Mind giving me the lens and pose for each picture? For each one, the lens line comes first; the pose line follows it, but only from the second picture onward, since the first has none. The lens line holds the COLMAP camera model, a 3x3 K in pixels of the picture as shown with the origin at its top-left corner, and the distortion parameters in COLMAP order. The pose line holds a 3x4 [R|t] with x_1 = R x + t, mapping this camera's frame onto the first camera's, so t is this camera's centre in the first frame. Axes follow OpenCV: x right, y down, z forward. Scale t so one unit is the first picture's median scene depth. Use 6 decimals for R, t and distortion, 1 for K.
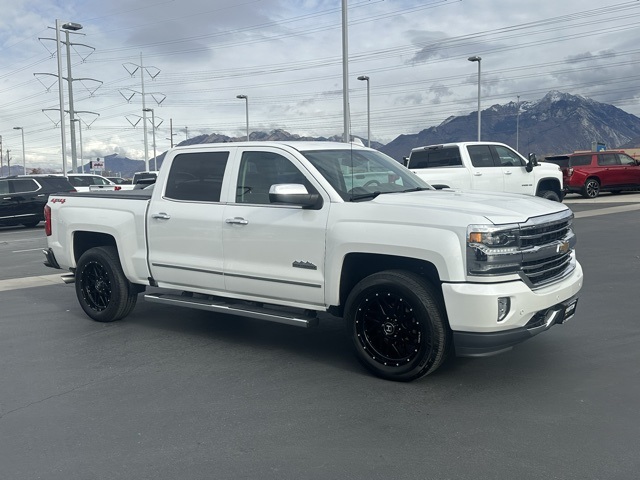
lens RADIAL K [[626.9, 0, 316.8], [0, 626.9, 239.4], [0, 0, 1]] dist [0.158868, -0.296992]
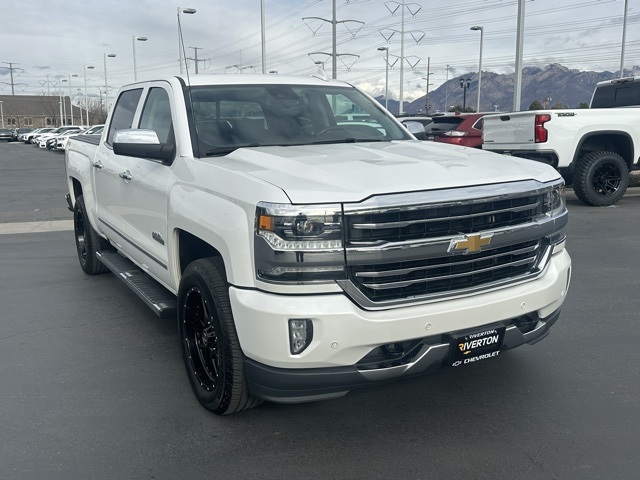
lens RADIAL K [[626.9, 0, 316.8], [0, 626.9, 239.4], [0, 0, 1]] dist [0.158868, -0.296992]
pose [[0.917107, 0.081413, -0.390239, 0.369785], [-0.045438, 0.993893, 0.100564, -0.035341], [0.396043, -0.074496, 0.915205, 0.291900]]
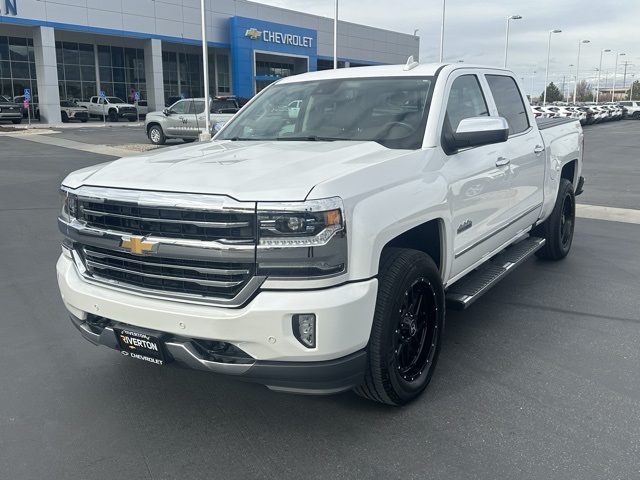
lens RADIAL K [[626.9, 0, 316.8], [0, 626.9, 239.4], [0, 0, 1]] dist [0.158868, -0.296992]
pose [[0.086505, 0.225873, -0.970308, 0.763418], [-0.089333, 0.971795, 0.218254, -0.110659], [0.992238, 0.067800, 0.104243, 0.840097]]
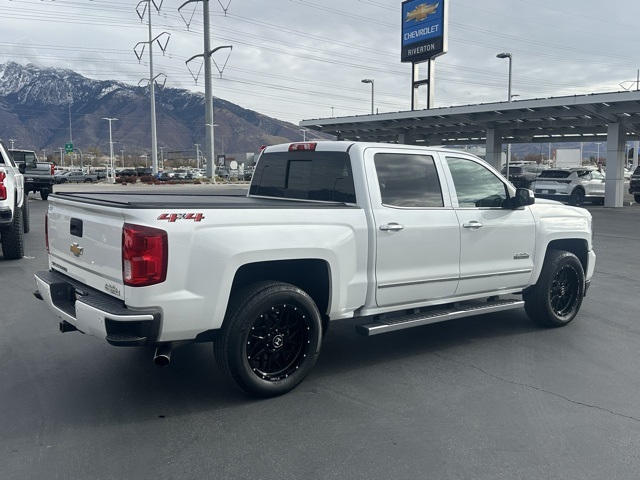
lens RADIAL K [[626.9, 0, 316.8], [0, 626.9, 239.4], [0, 0, 1]] dist [0.158868, -0.296992]
pose [[0.251342, -0.072236, 0.965199, -1.037904], [0.077266, 0.995526, 0.054386, -0.070826], [-0.964809, 0.060907, 0.255799, 0.851566]]
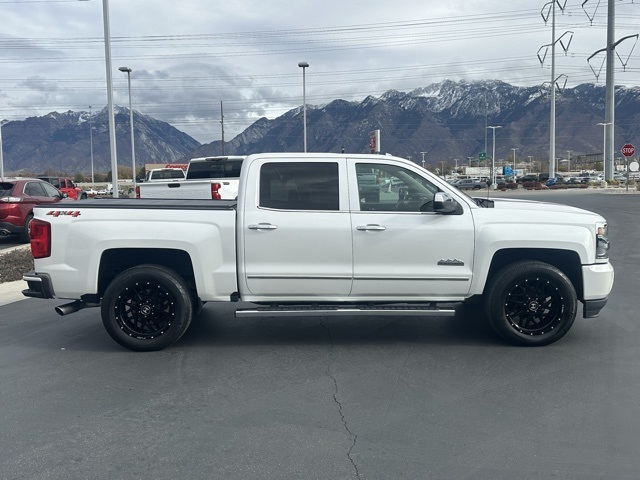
lens RADIAL K [[626.9, 0, 316.8], [0, 626.9, 239.4], [0, 0, 1]] dist [0.158868, -0.296992]
pose [[0.787006, -0.042704, 0.615465, -0.746168], [0.052983, 0.998594, 0.001537, -0.013637], [-0.614666, 0.031399, 0.788162, 0.182857]]
